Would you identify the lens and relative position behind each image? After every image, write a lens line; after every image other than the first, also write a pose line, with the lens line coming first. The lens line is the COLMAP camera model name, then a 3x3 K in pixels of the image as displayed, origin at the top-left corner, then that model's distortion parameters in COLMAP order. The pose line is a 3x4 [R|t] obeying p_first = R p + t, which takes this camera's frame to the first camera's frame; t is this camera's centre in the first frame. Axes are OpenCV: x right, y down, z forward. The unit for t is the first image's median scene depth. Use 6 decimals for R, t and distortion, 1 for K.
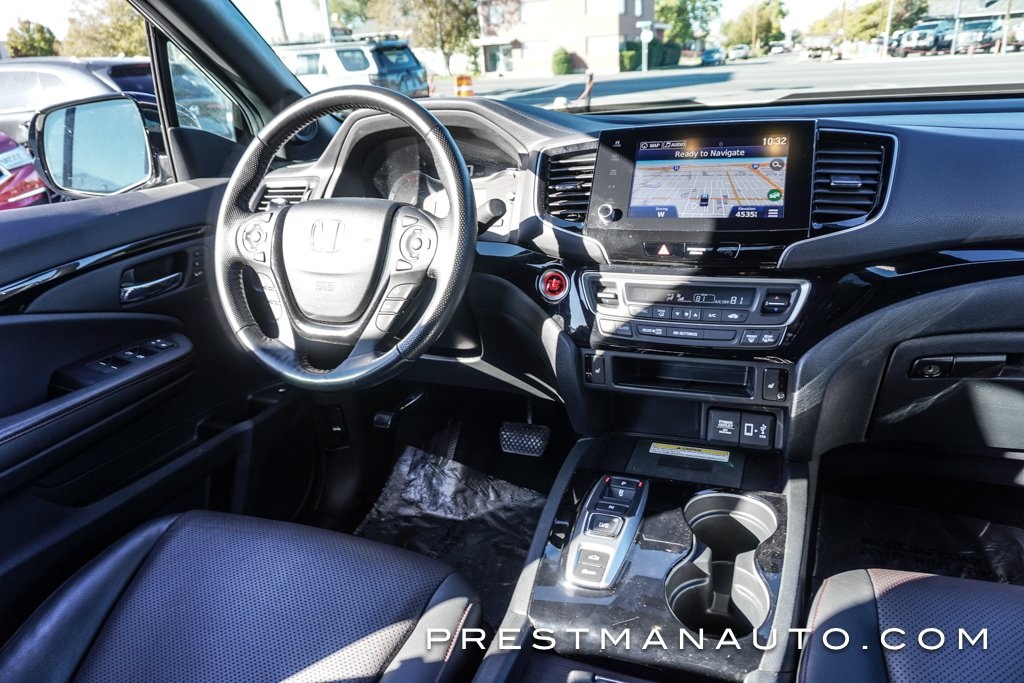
lens RADIAL K [[693.2, 0, 512.1], [0, 693.2, 346.1], [0, 0, 1]] dist [-0.033864, 0.023379]
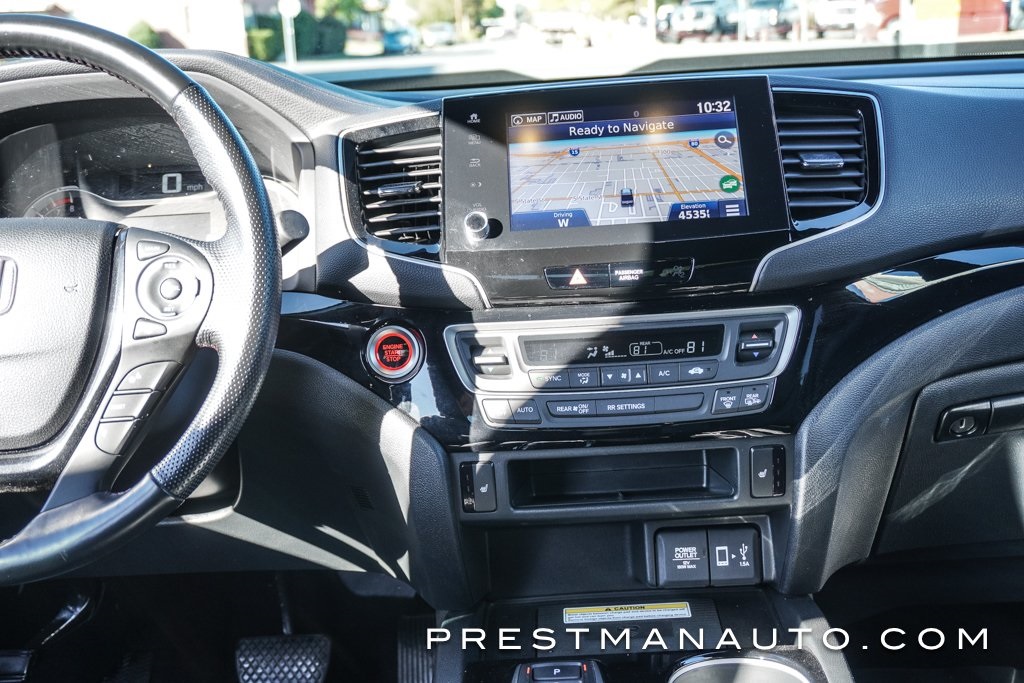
lens RADIAL K [[1210.6, 0, 520.7], [0, 1210.6, 343.8], [0, 0, 1]] dist [0.003685, 0.000000]
pose [[0.935365, -0.071514, 0.346378, -0.201455], [0.123266, 0.983856, -0.129739, 0.053175], [-0.331508, 0.164050, 0.929080, 0.008735]]
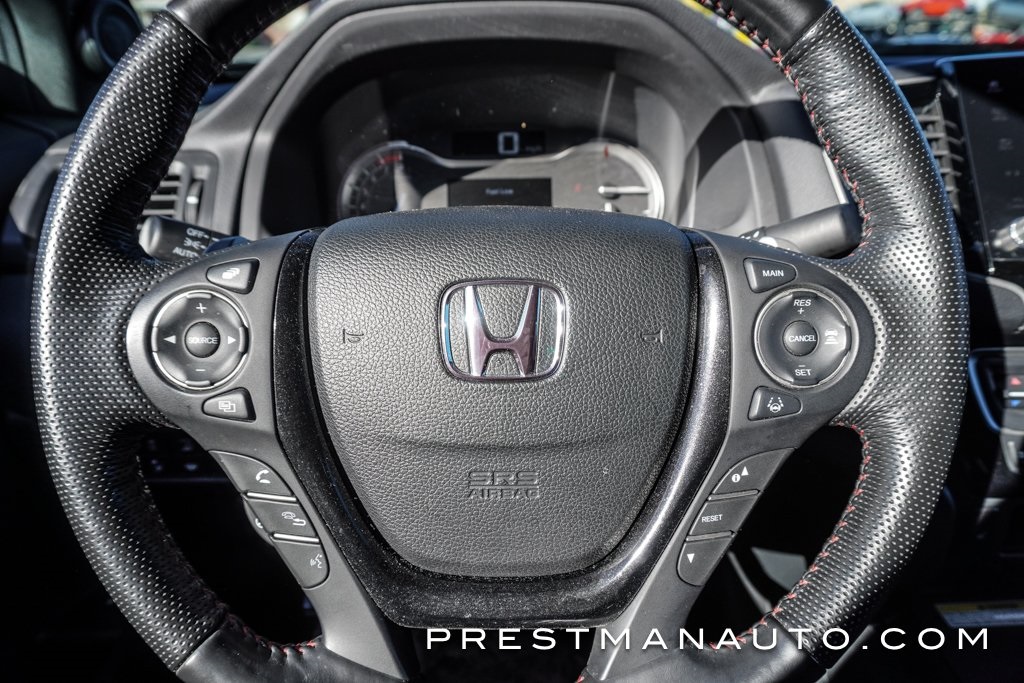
lens RADIAL K [[693.2, 0, 520.2], [0, 693.2, 342.3], [0, 0, 1]] dist [-0.033864, 0.023379]
pose [[0.908659, -0.104984, 0.404126, -0.384381], [0.099022, 0.994445, 0.035691, -0.161711], [-0.405628, 0.007587, 0.914007, 0.692371]]
